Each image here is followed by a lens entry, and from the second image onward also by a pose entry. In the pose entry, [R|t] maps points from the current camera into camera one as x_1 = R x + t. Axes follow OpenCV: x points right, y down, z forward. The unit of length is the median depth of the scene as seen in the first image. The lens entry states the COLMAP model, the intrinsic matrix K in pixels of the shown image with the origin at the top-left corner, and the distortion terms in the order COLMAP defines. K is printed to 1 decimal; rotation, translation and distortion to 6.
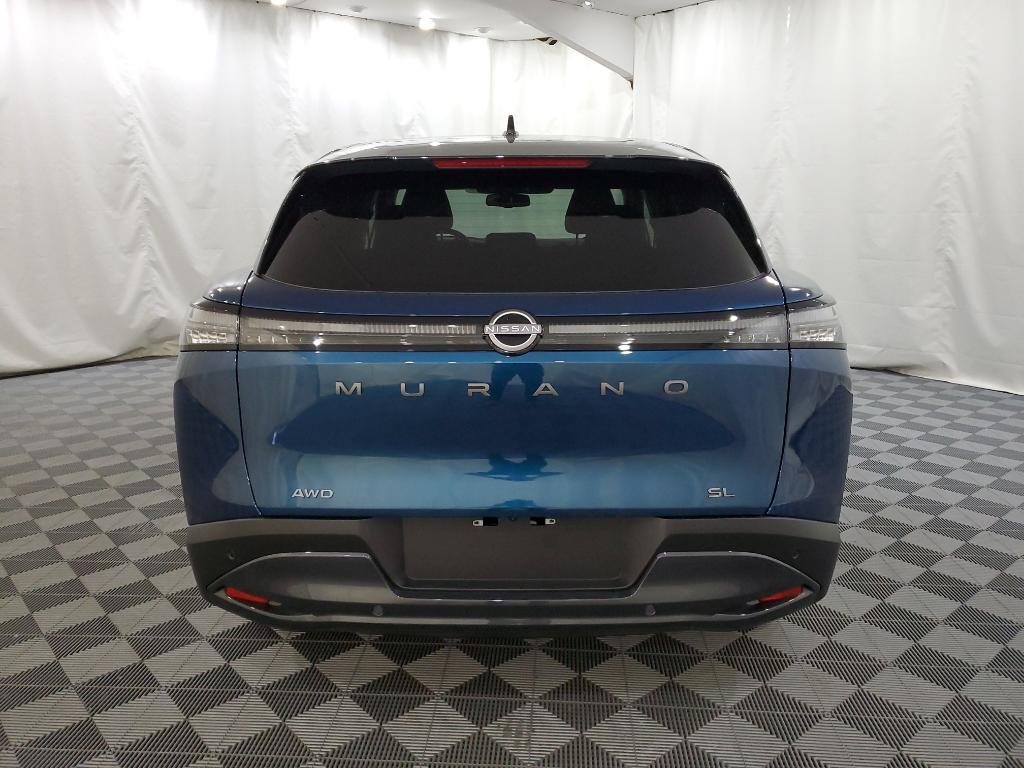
lens RADIAL K [[797.7, 0, 501.9], [0, 797.7, 380.3], [0, 0, 1]] dist [0.026906, -0.010945]
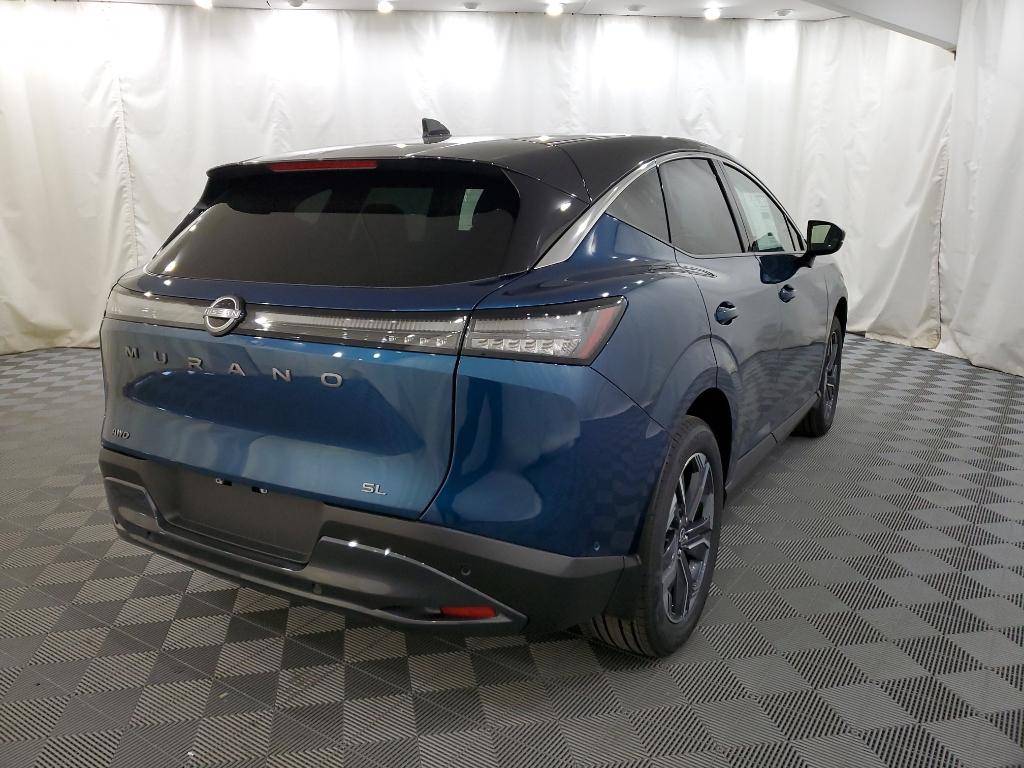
lens RADIAL K [[797.7, 0, 504.5], [0, 797.7, 385.4], [0, 0, 1]] dist [0.026906, -0.010945]
pose [[0.865051, 0.112056, -0.489009, 0.730614], [-0.107278, 0.993507, 0.037888, -0.037928], [0.490080, 0.019685, 0.871455, 0.160347]]
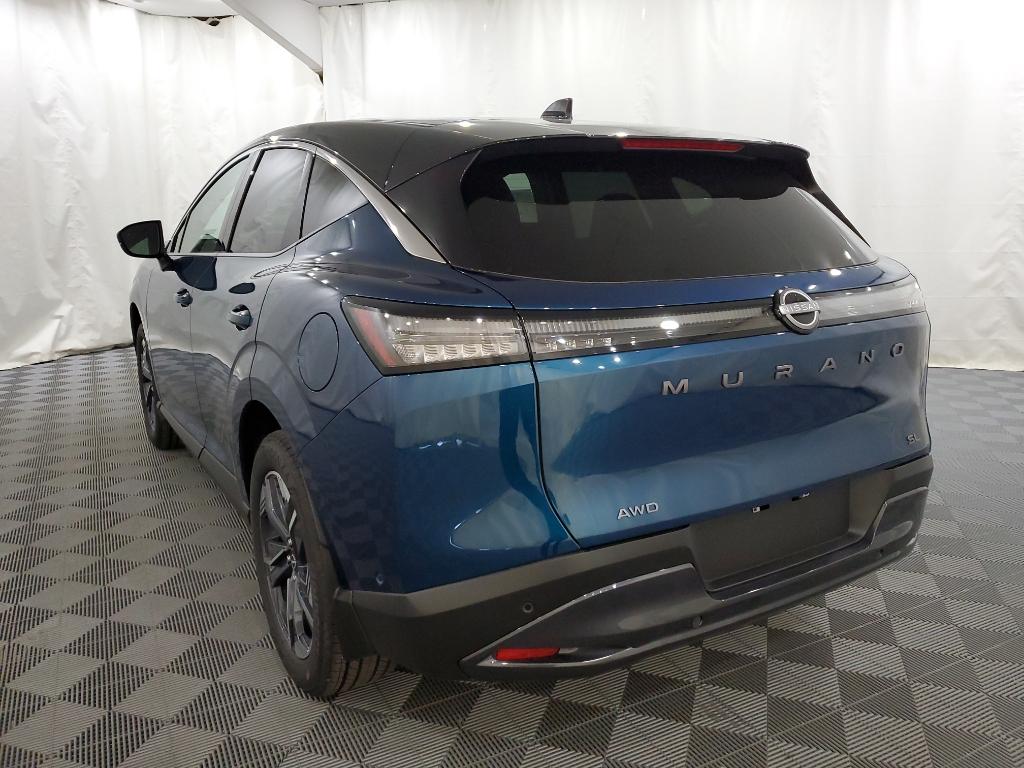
lens RADIAL K [[797.7, 0, 503.6], [0, 797.7, 388.4], [0, 0, 1]] dist [0.026906, -0.010945]
pose [[0.852796, -0.122878, 0.507582, -0.651731], [0.119589, 0.992048, 0.039237, -0.037469], [-0.508367, 0.027240, 0.860710, 0.252297]]
